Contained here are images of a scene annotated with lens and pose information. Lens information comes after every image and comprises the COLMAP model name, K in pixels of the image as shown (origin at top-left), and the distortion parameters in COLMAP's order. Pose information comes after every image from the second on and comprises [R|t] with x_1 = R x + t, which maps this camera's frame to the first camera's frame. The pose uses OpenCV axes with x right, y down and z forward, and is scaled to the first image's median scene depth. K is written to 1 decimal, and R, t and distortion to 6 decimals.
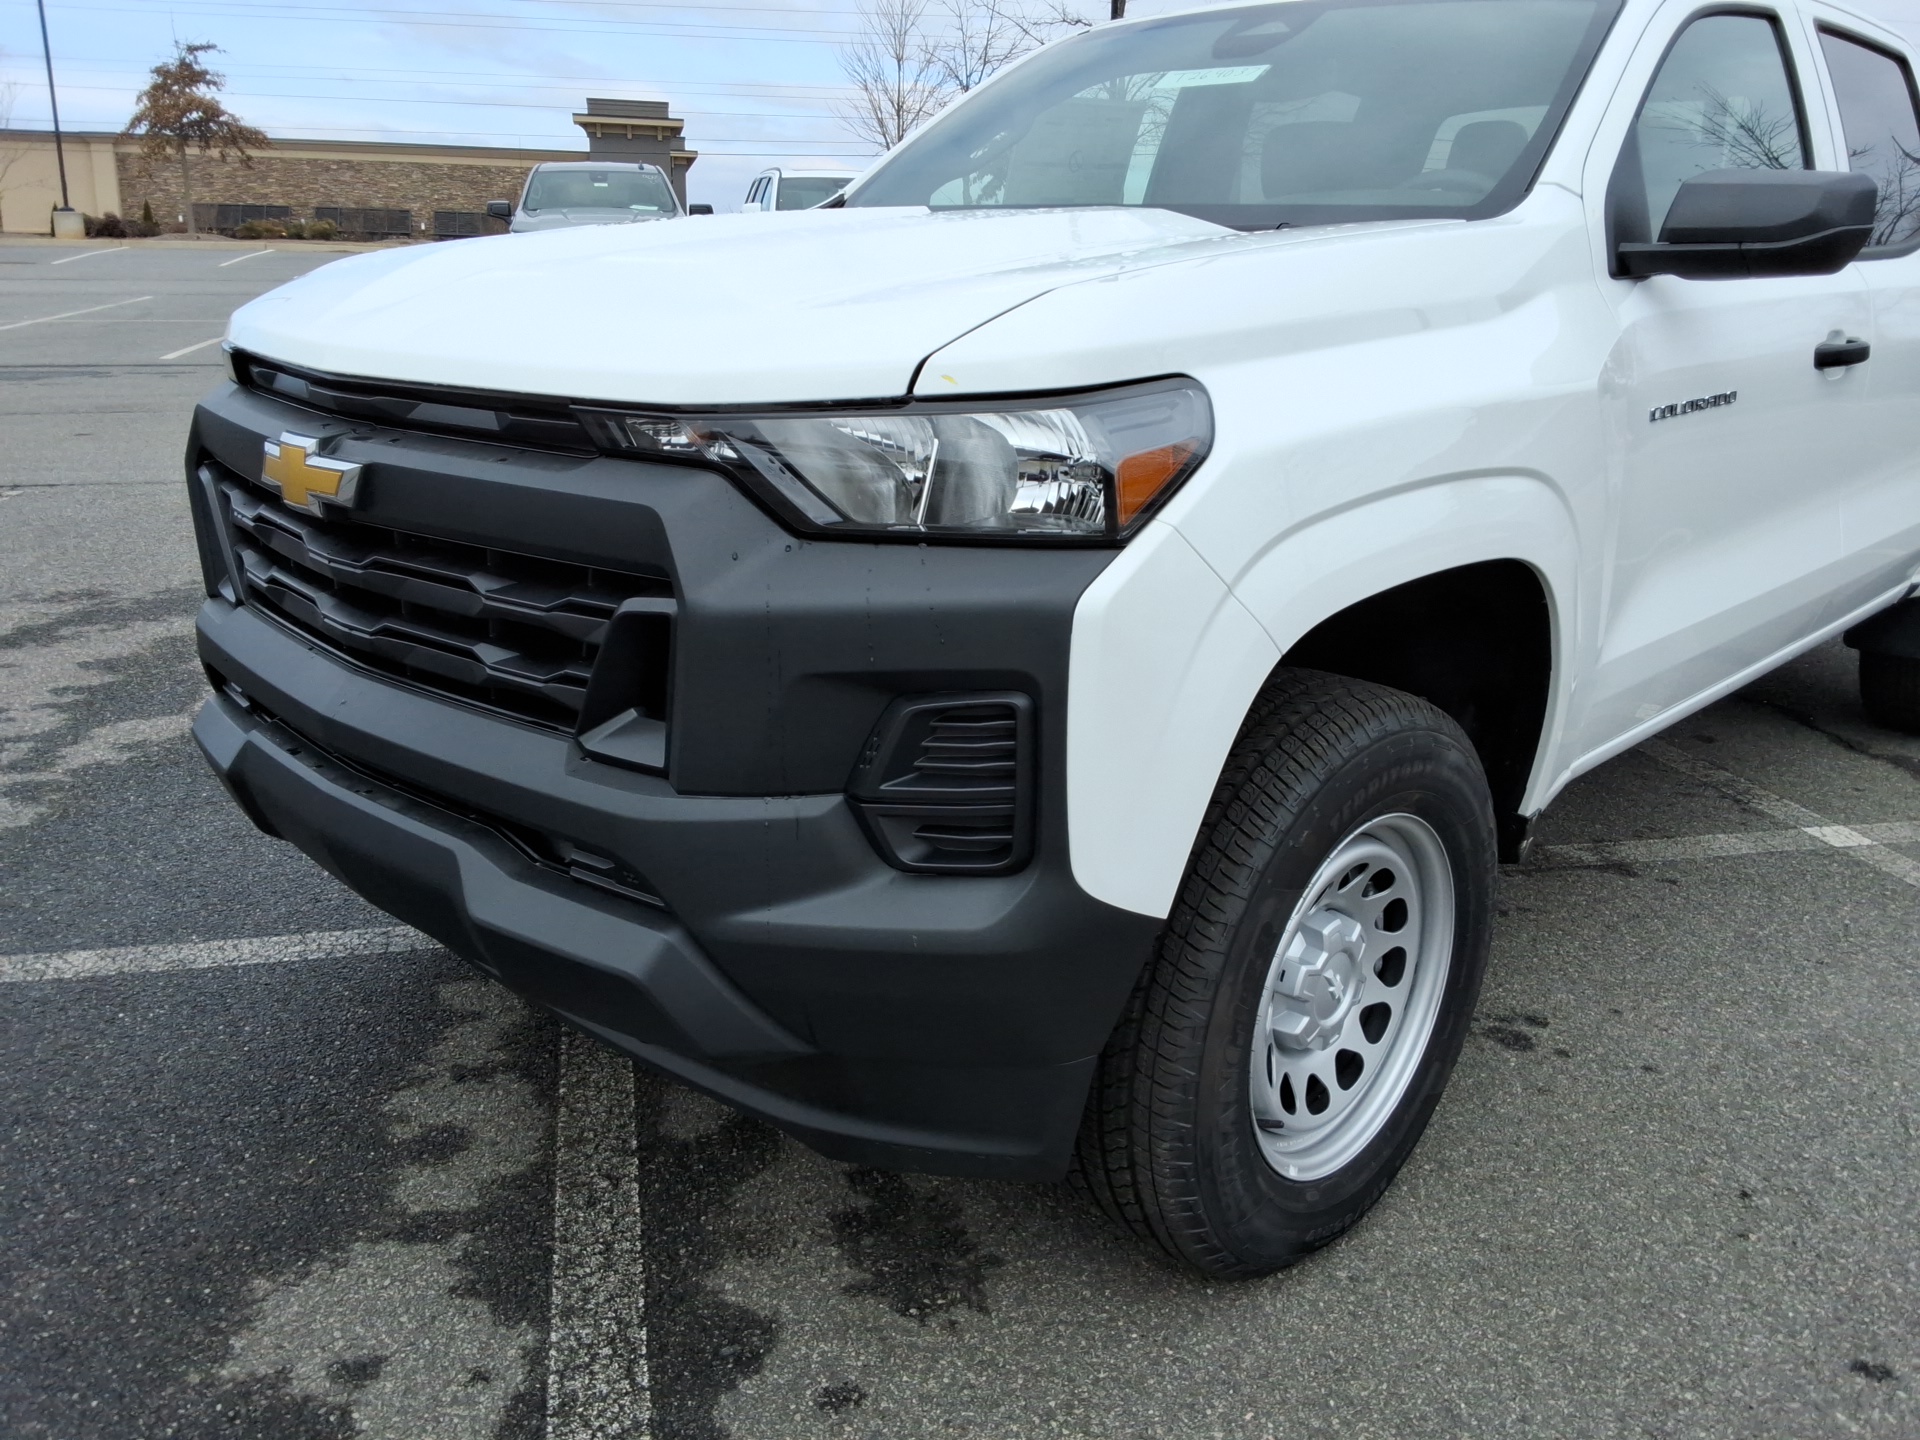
lens RADIAL K [[1529.9, 0, 984.2], [0, 1529.9, 714.7], [0, 0, 1]] dist [0.106635, -0.156231]
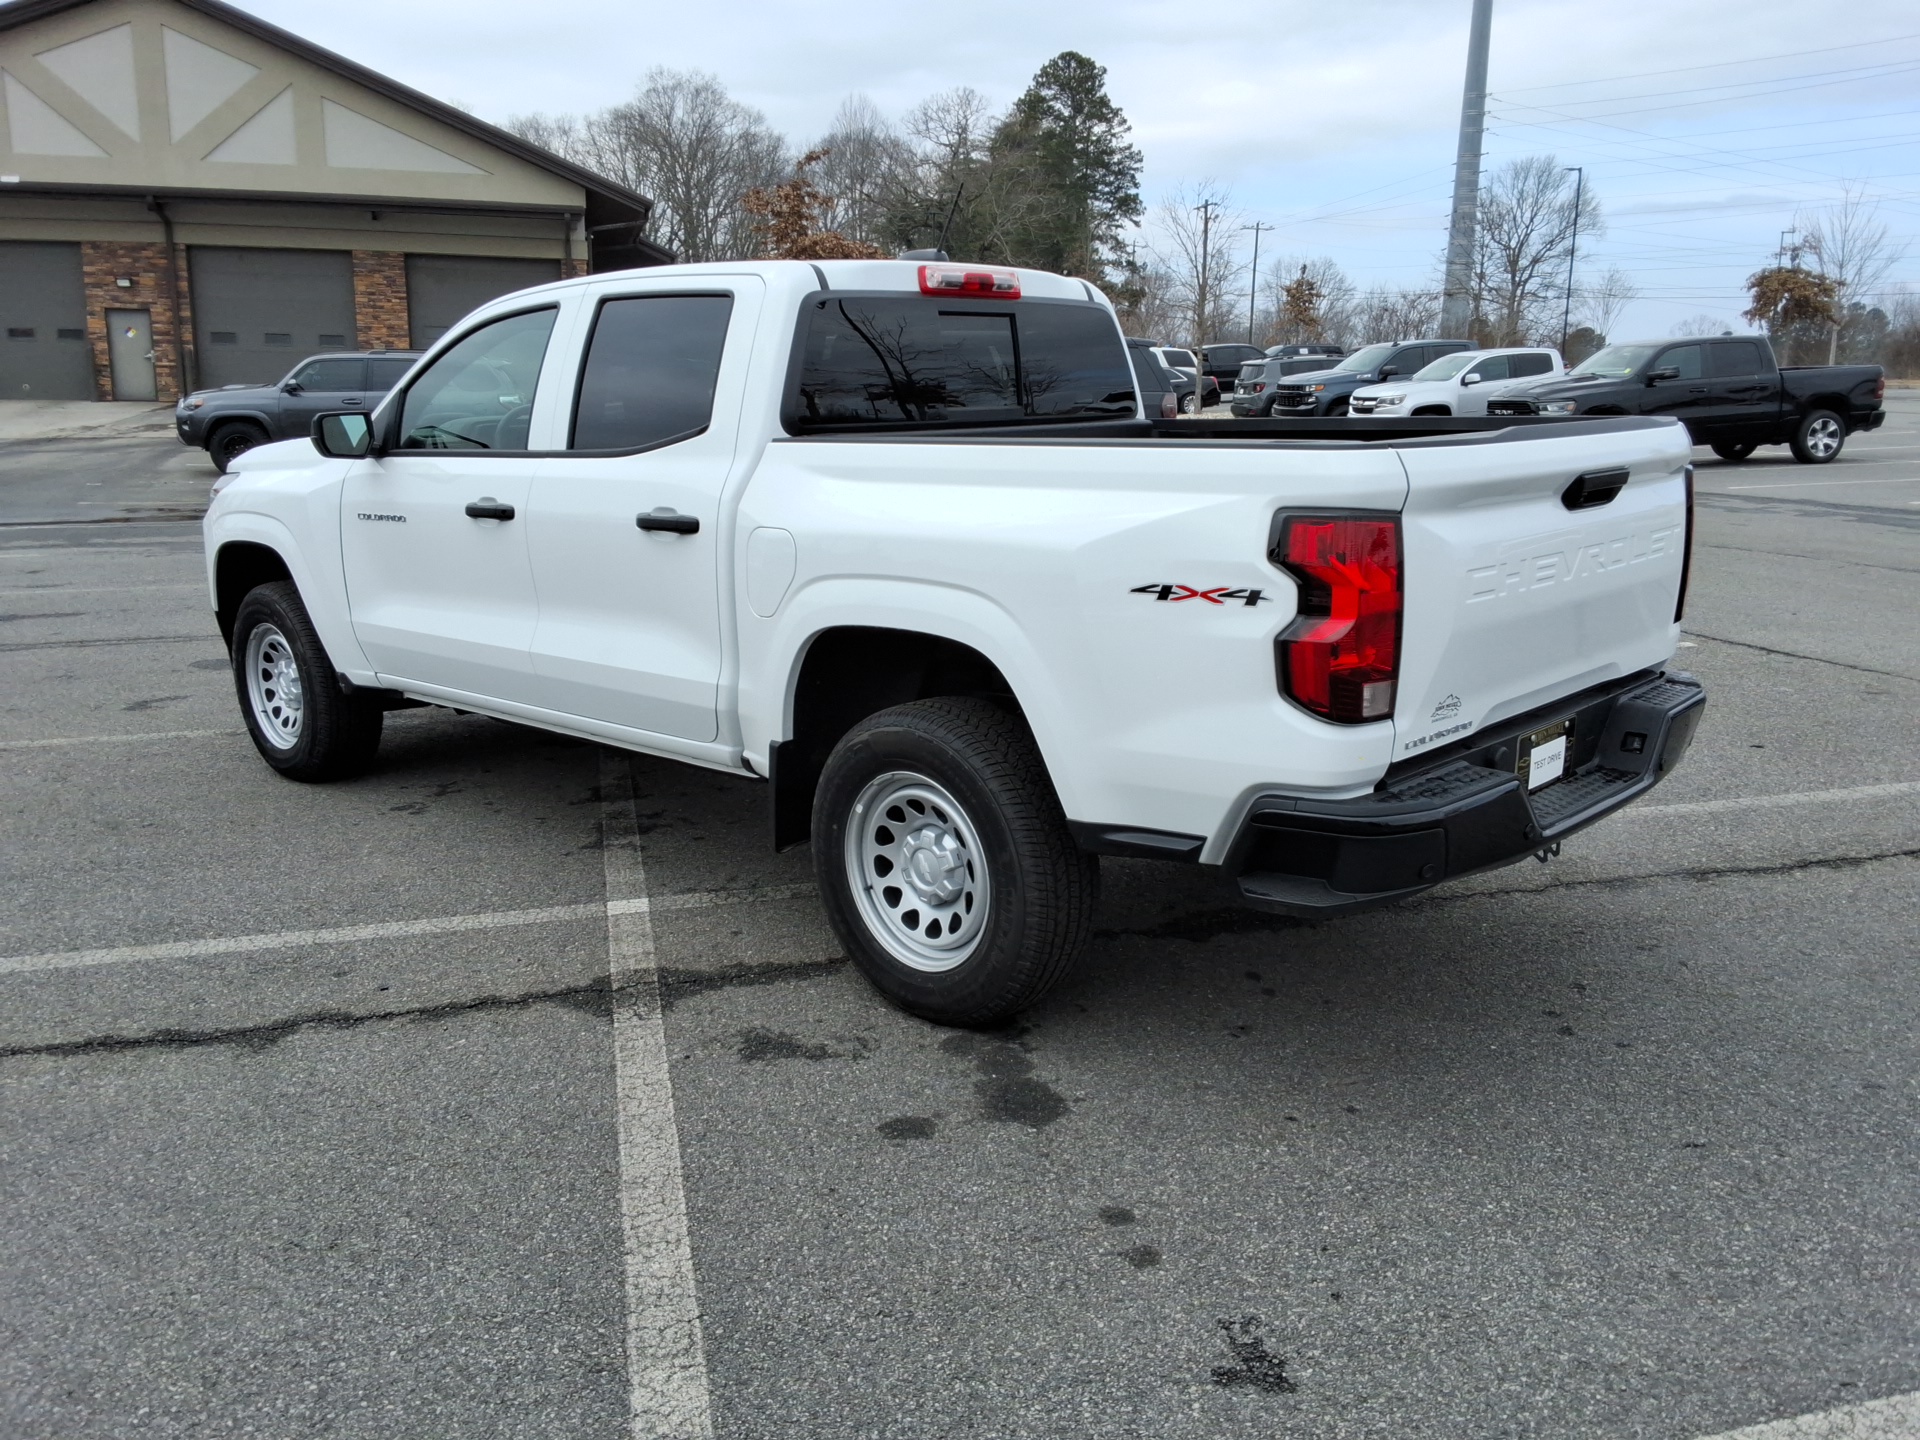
lens RADIAL K [[1529.9, 0, 967.0], [0, 1529.9, 709.5], [0, 0, 1]] dist [0.106635, -0.156231]
pose [[0.009316, 0.188790, -0.981973, 3.216546], [-0.279146, 0.943467, 0.178739, -0.685491], [0.960203, 0.272449, 0.061489, 2.116503]]
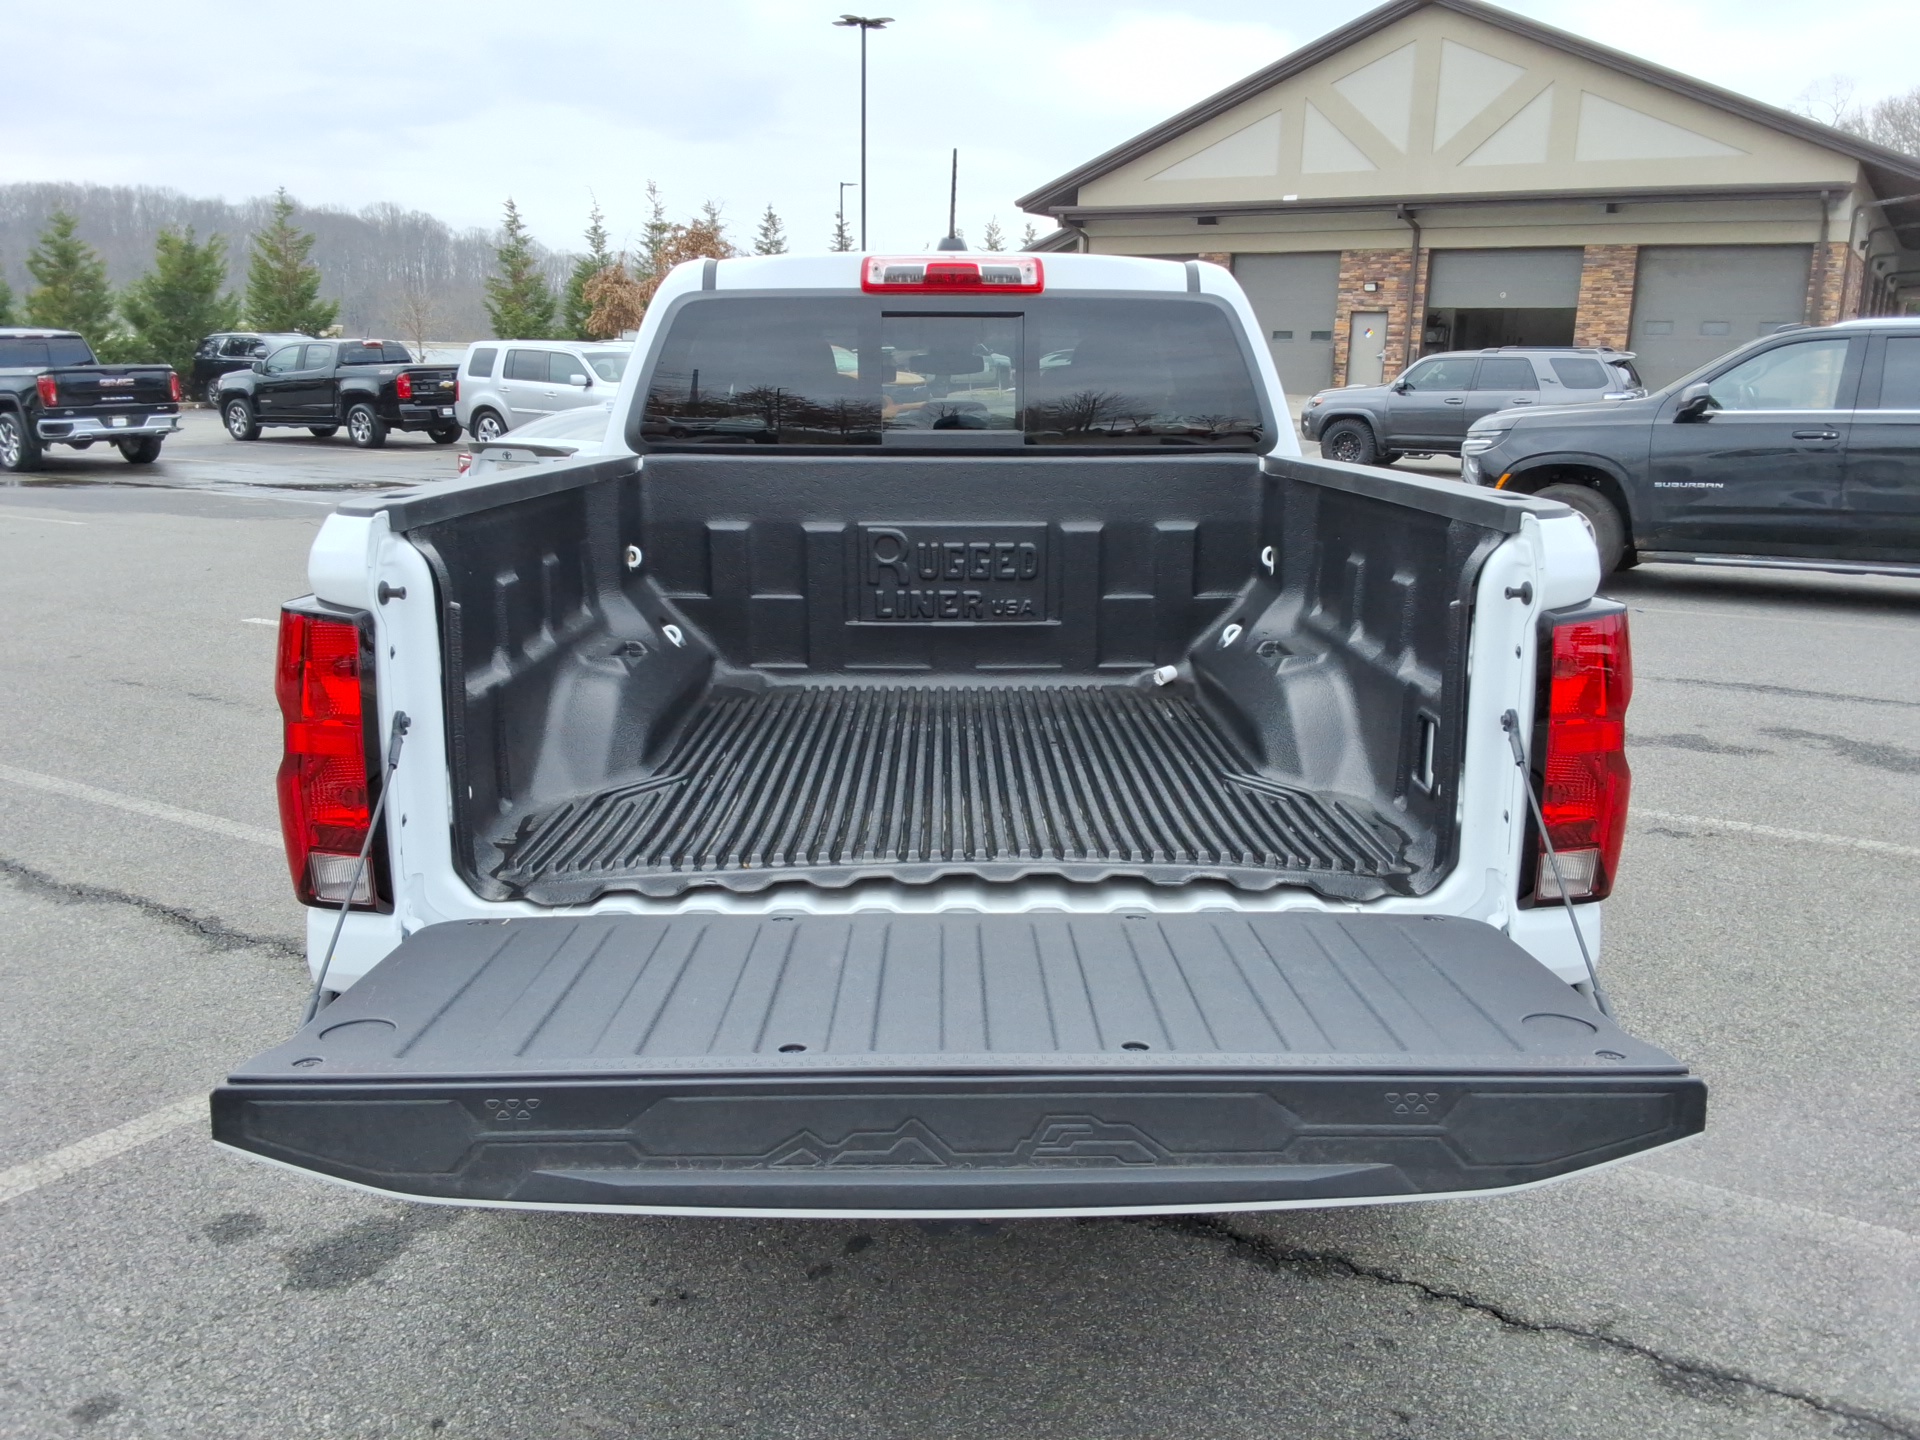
lens RADIAL K [[1529.9, 0, 970.6], [0, 1529.9, 710.5], [0, 0, 1]] dist [0.106635, -0.156231]
pose [[-0.711639, 0.123421, -0.691620, 2.180312], [-0.222916, 0.893910, 0.388888, -1.122948], [0.666243, 0.430921, -0.608628, 3.412757]]
